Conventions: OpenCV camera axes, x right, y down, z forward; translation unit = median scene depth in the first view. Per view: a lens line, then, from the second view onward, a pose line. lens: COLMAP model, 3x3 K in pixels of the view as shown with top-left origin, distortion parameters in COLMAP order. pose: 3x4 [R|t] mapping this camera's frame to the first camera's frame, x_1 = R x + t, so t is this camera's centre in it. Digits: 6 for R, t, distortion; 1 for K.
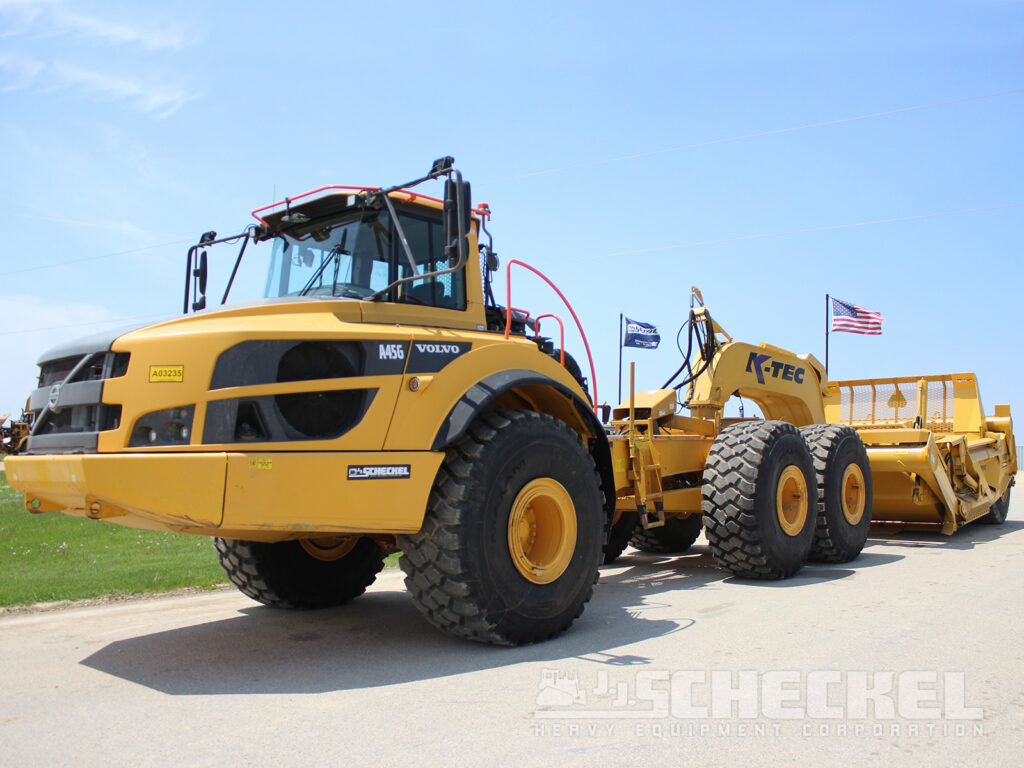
lens RADIAL K [[1125.8, 0, 492.5], [0, 1125.8, 382.2], [0, 0, 1]] dist [-0.161236, 0.043423]
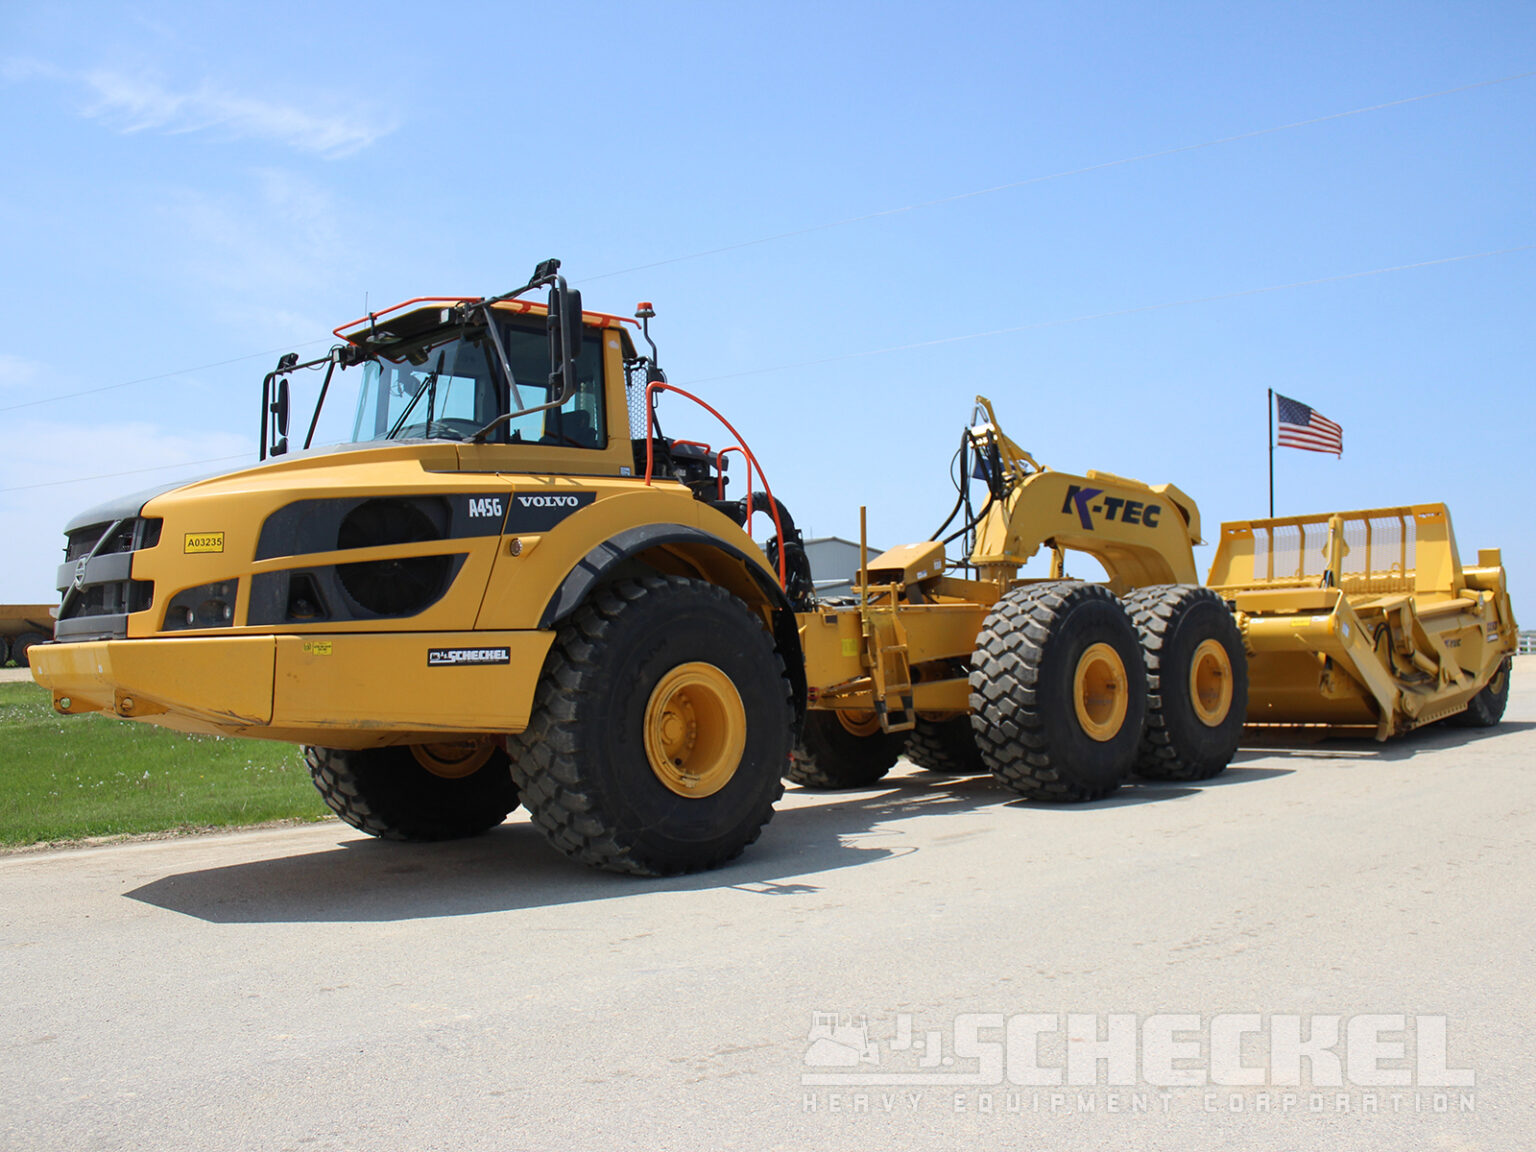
lens RADIAL K [[1901.1, 0, 767.6], [0, 1901.1, 524.7], [0, 0, 1]] dist [-0.201001, -0.023747]
pose [[0.996180, -0.025760, -0.083438, 0.197383], [0.025630, 0.999668, -0.002620, -0.005159], [0.083477, 0.000472, 0.996510, -0.293094]]
